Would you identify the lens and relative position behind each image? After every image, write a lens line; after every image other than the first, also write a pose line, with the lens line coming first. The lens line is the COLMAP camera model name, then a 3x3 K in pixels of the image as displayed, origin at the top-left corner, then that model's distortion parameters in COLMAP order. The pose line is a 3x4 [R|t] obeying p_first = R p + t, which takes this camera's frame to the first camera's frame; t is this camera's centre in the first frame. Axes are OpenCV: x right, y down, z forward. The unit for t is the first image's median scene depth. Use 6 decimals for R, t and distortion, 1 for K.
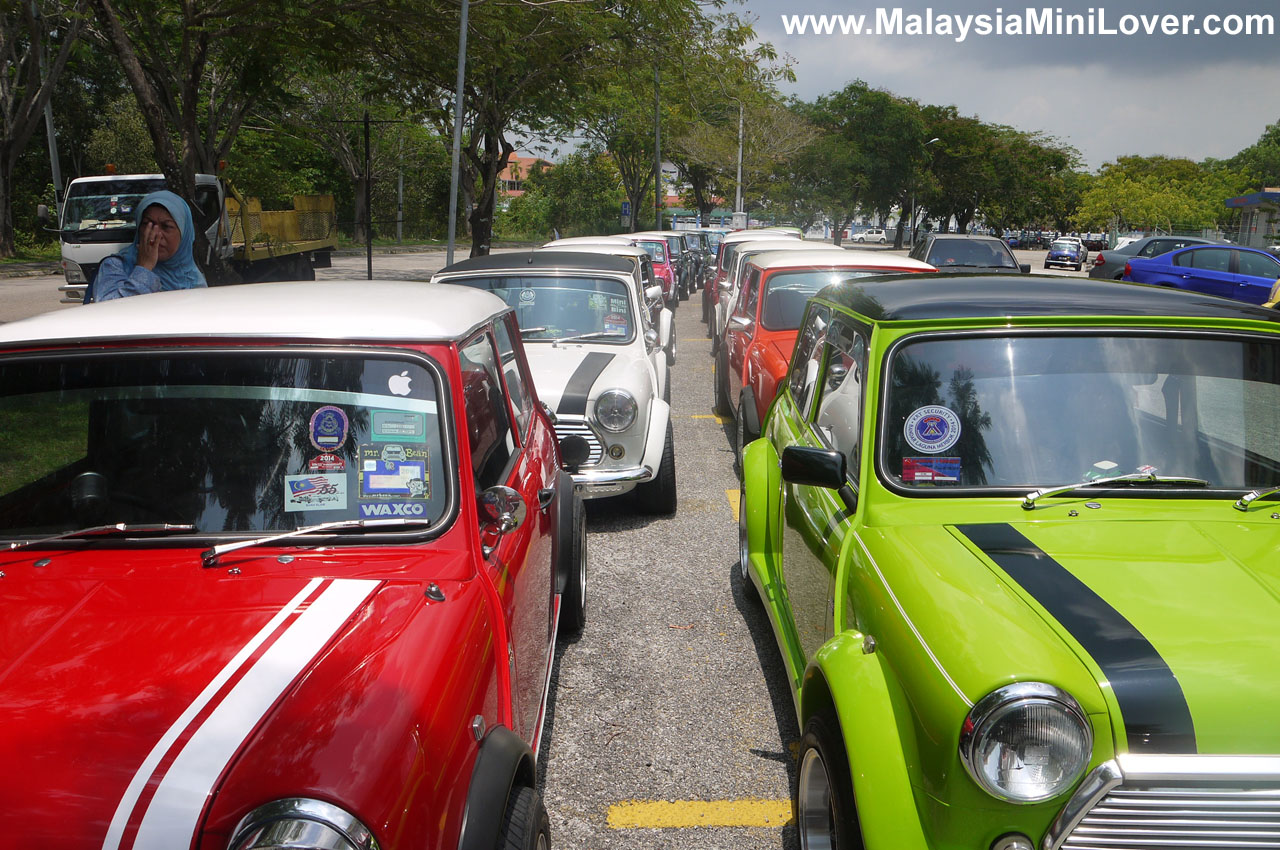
lens RADIAL K [[1063.6, 0, 640.0], [0, 1063.6, 425.0], [0, 0, 1]] dist [-0.037642, 0.015069]
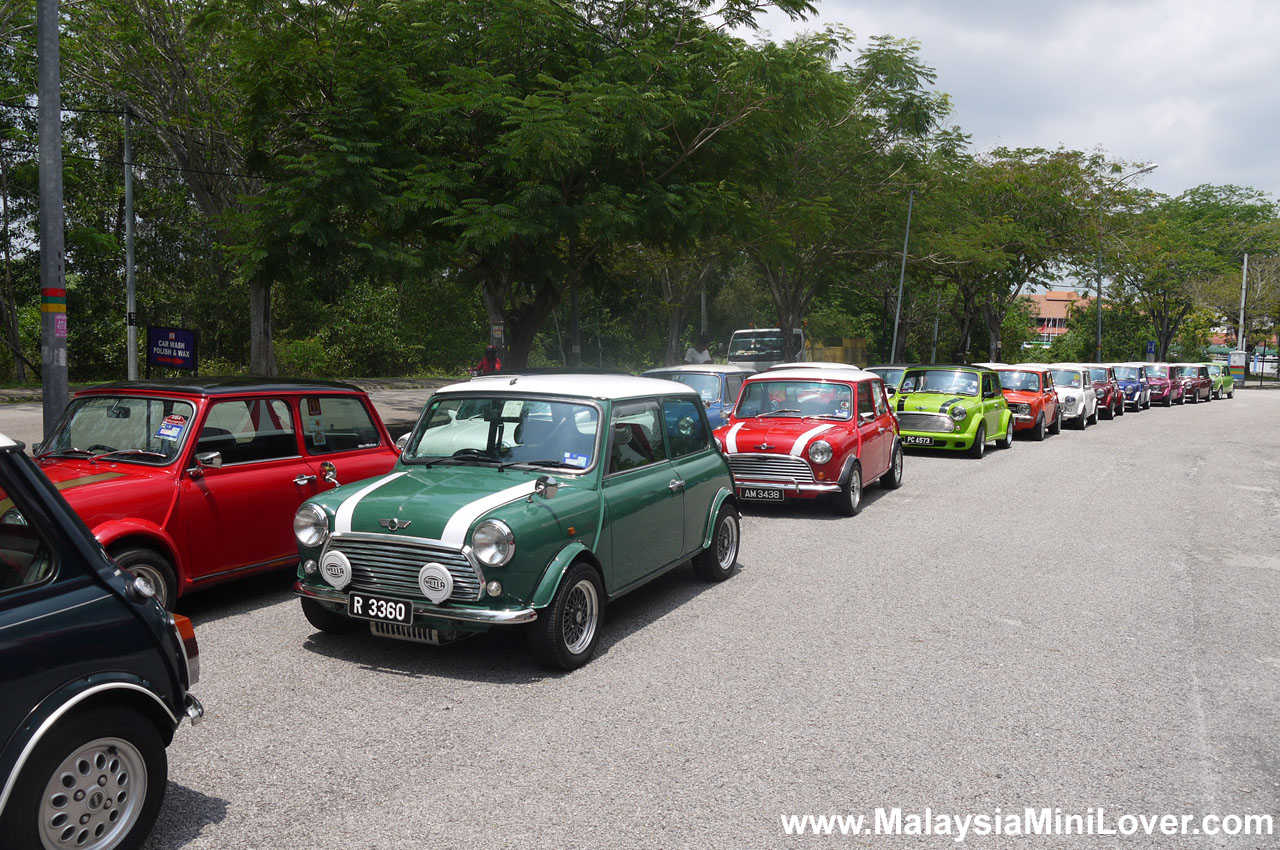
lens RADIAL K [[1063.6, 0, 640.0], [0, 1063.6, 425.0], [0, 0, 1]] dist [-0.037642, 0.015069]
pose [[0.868646, 0.043490, -0.493521, 0.069914], [-0.104417, 0.989835, -0.096558, 0.035305], [0.484305, 0.135407, 0.864358, -0.180690]]
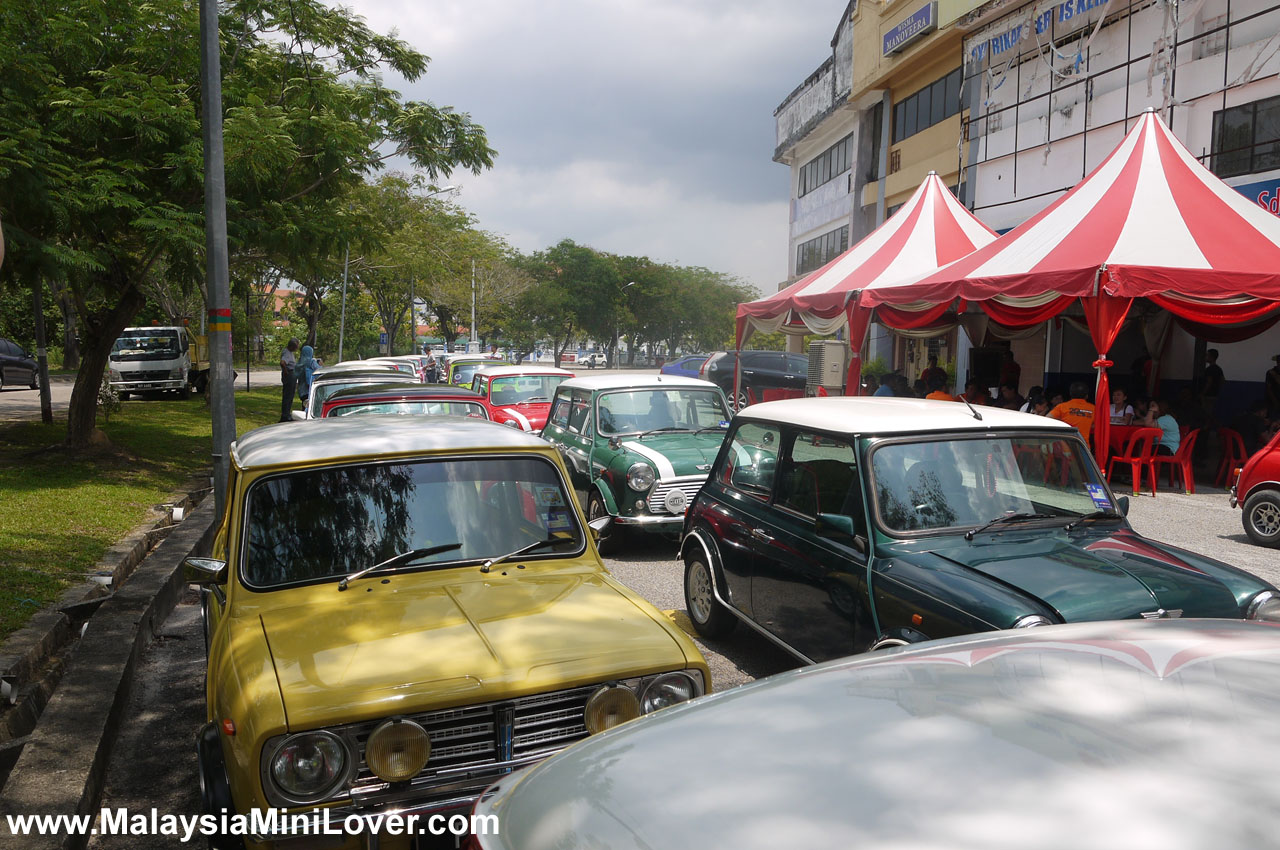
lens RADIAL K [[1063.6, 0, 640.0], [0, 1063.6, 425.0], [0, 0, 1]] dist [-0.037642, 0.015069]
pose [[0.973251, -0.021747, 0.228714, -0.007723], [0.048147, 0.992710, -0.110492, 0.043955], [-0.224644, 0.118548, 0.967203, -0.233113]]
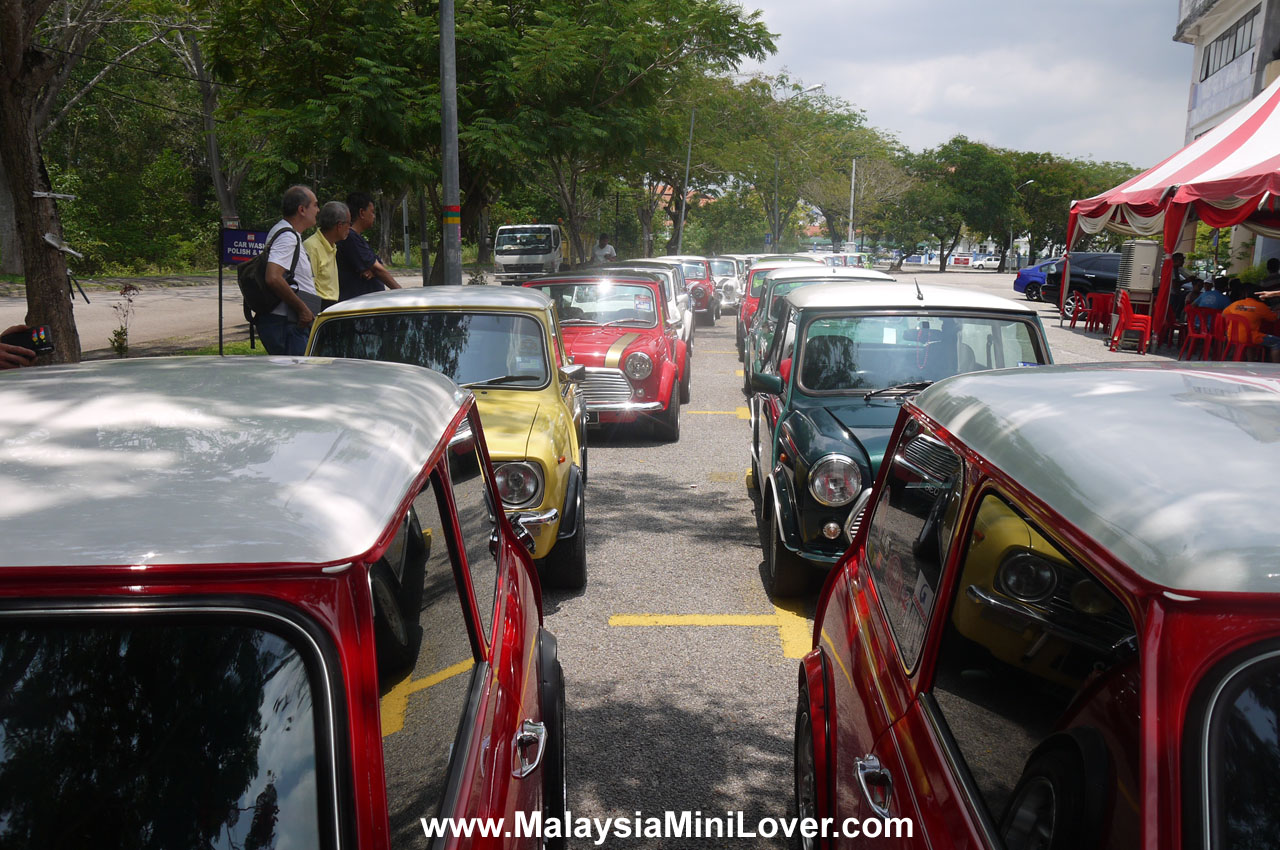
lens RADIAL K [[1059.5, 0, 640.0], [0, 1059.5, 425.0], [0, 0, 1]] dist [-0.014442, 0.009364]
pose [[0.989899, 0.028447, -0.138891, 0.017437], [-0.031828, 0.999247, -0.022179, 0.048095], [0.138156, 0.026375, 0.990059, -0.248888]]
